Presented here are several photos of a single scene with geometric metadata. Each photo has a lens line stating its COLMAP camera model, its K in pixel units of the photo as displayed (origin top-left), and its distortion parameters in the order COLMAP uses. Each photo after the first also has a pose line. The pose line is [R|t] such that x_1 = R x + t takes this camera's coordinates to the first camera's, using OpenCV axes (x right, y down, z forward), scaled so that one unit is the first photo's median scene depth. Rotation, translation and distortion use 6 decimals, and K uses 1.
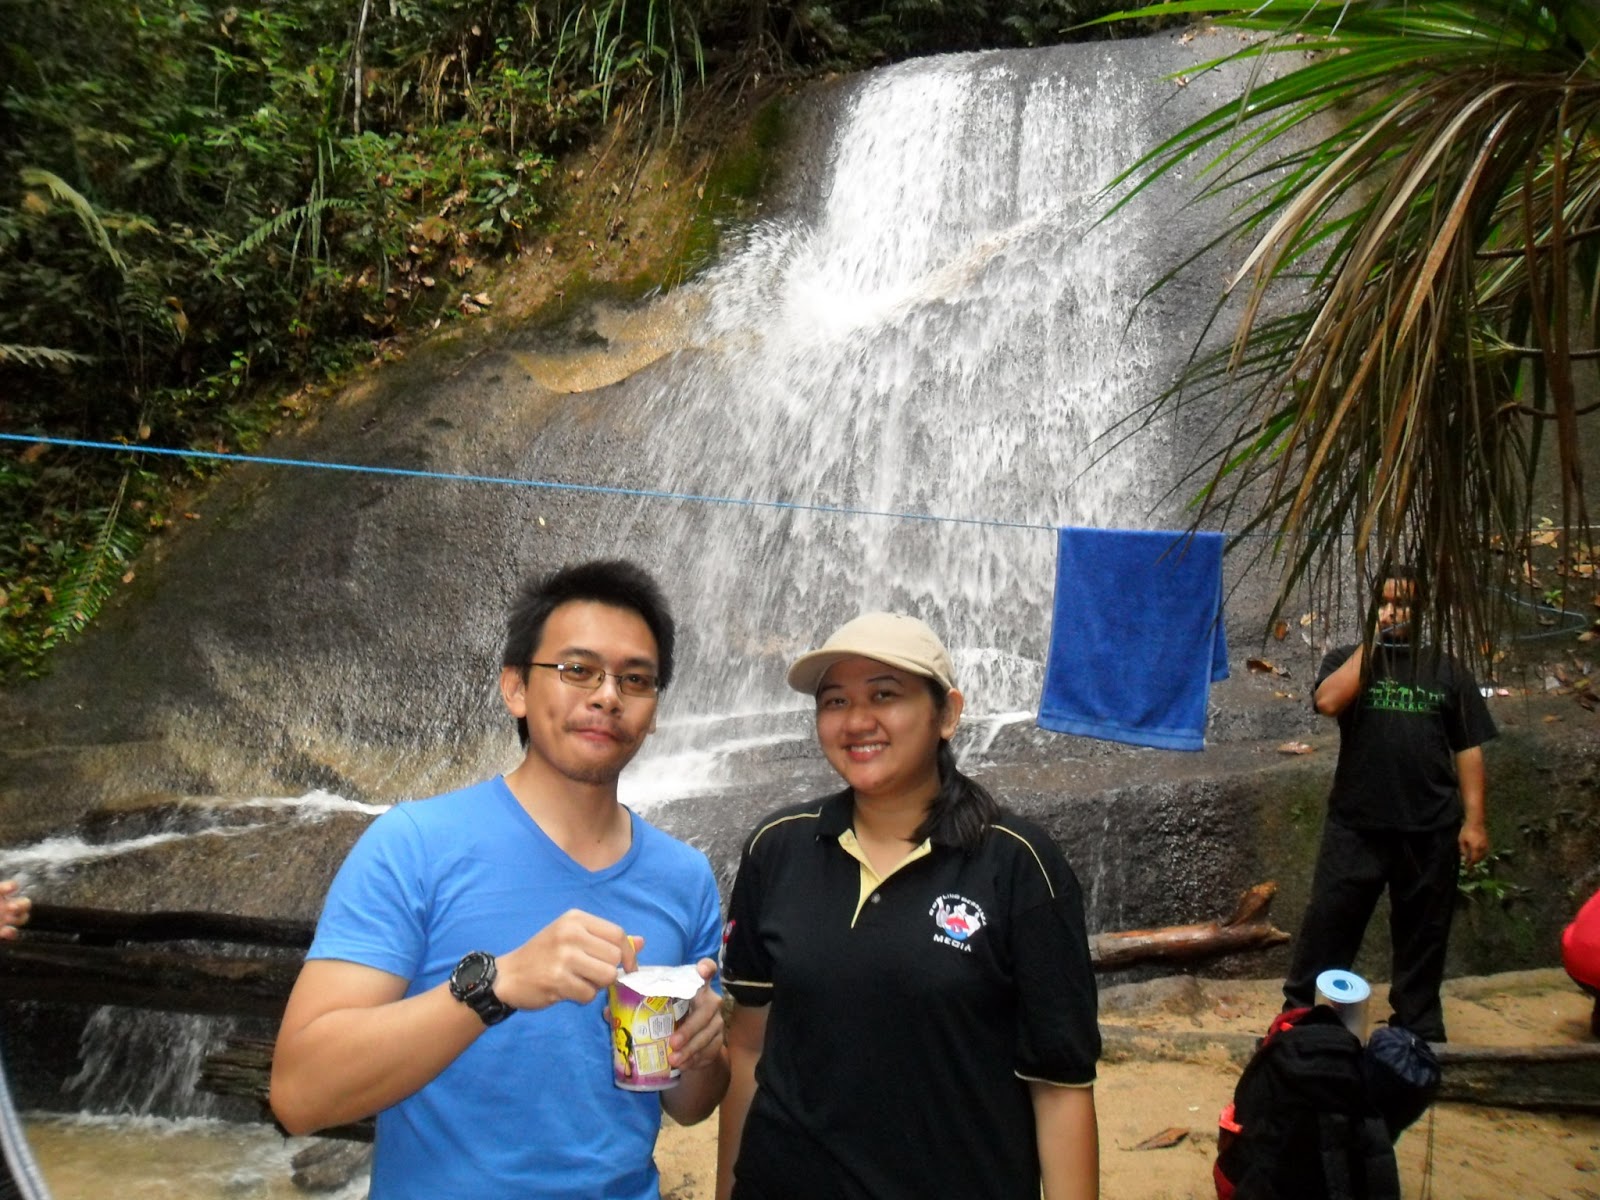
lens RADIAL K [[1295.8, 0, 800.0], [0, 1295.8, 600.0], [0, 0, 1]] dist [-0.035230, 0.046861]
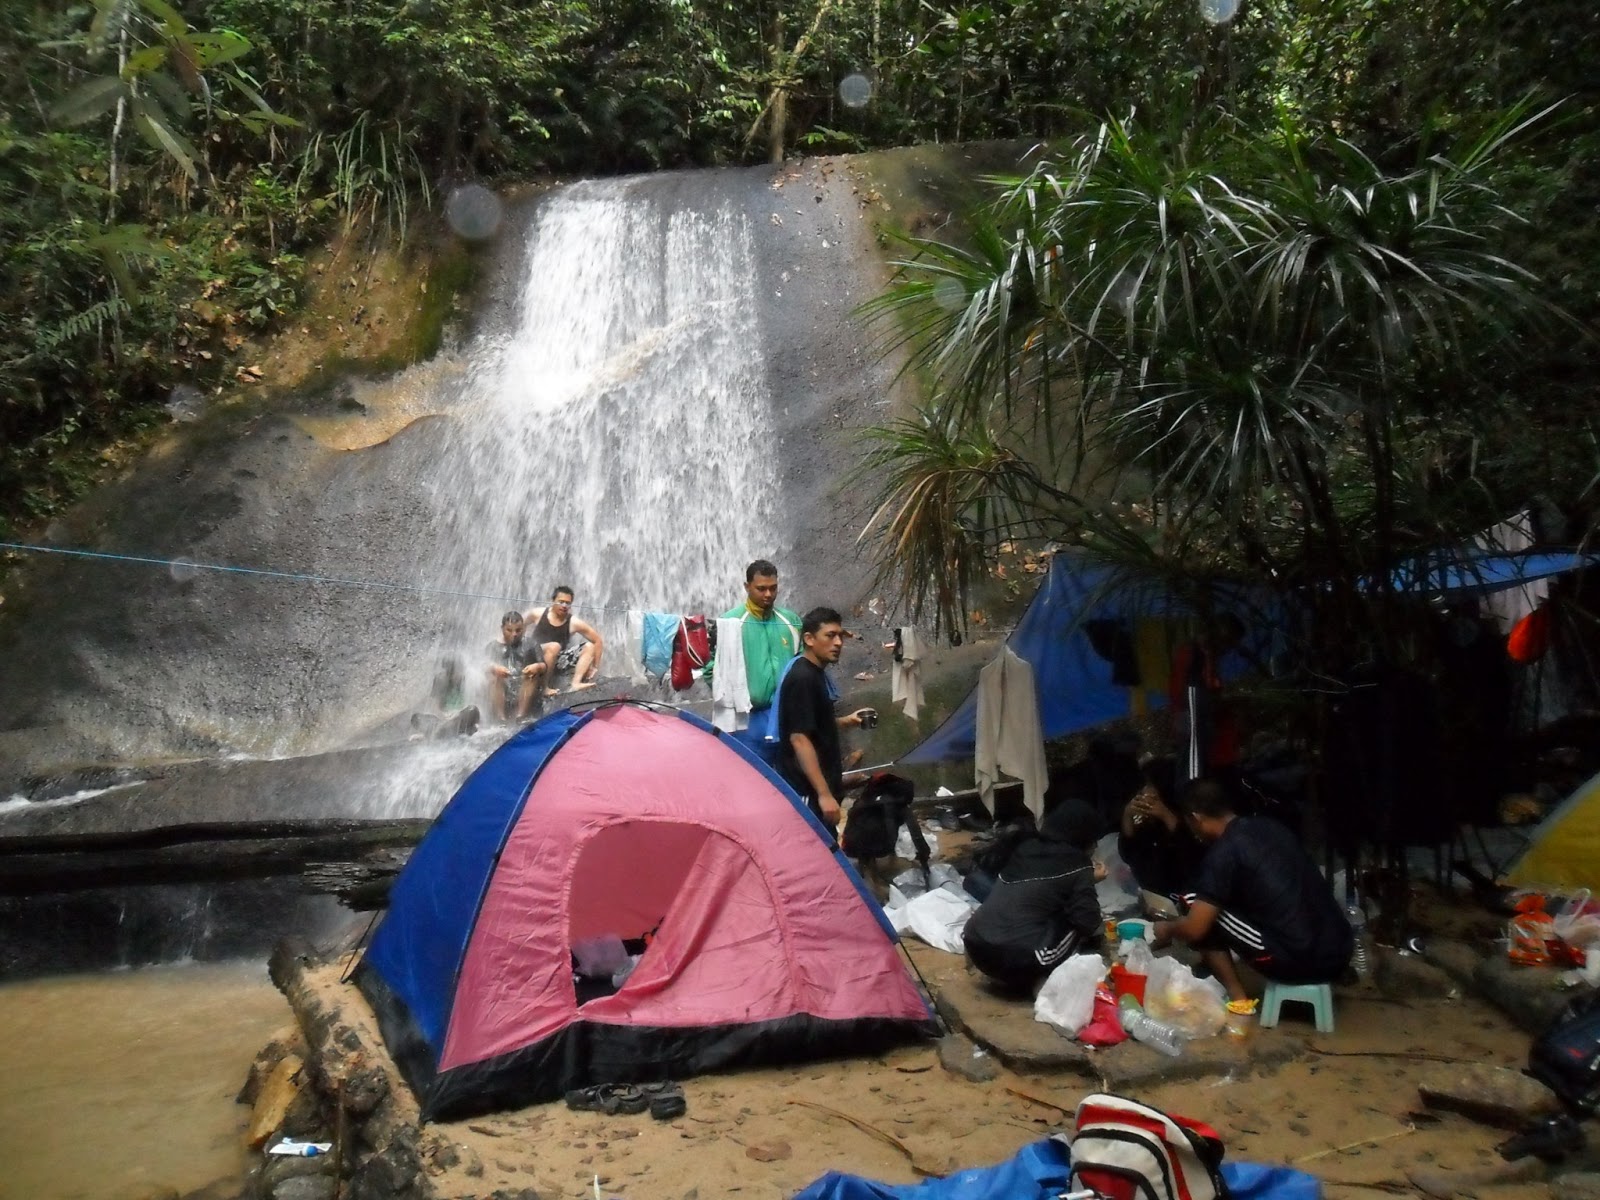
lens RADIAL K [[1295.8, 0, 800.0], [0, 1295.8, 600.0], [0, 0, 1]] dist [-0.035230, 0.046861]
pose [[0.946832, -0.032904, 0.320042, -0.157274], [0.030417, 0.999456, 0.012767, -0.009131], [-0.320288, -0.002353, 0.947317, -0.375740]]
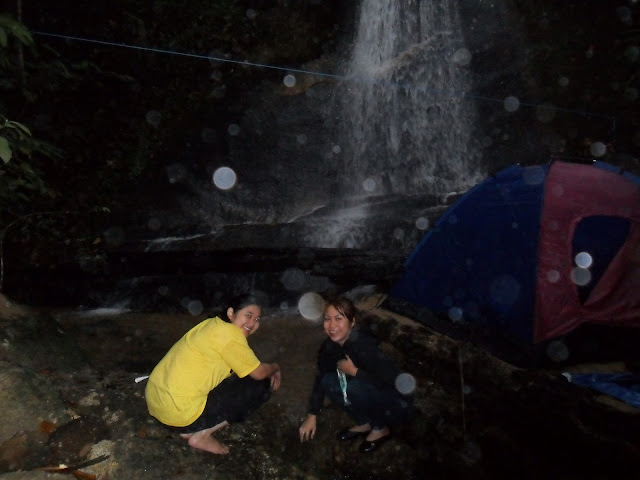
lens RADIAL K [[518.3, 0, 320.0], [0, 518.3, 240.0], [0, 0, 1]] dist [-0.035230, 0.046861]
pose [[0.986069, -0.029135, 0.163763, -0.292736], [0.013919, 0.995540, 0.093306, 0.058852], [-0.165751, -0.089727, 0.982077, -0.203158]]
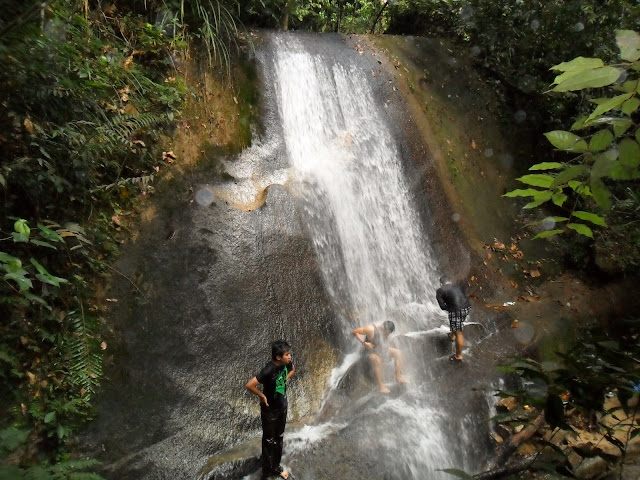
lens RADIAL K [[518.3, 0, 320.0], [0, 518.3, 240.0], [0, 0, 1]] dist [-0.035230, 0.046861]
pose [[0.713420, -0.096882, 0.694007, -0.672612], [-0.007086, 0.989348, 0.145395, -0.227006], [-0.700701, -0.108646, 0.705134, 0.266086]]
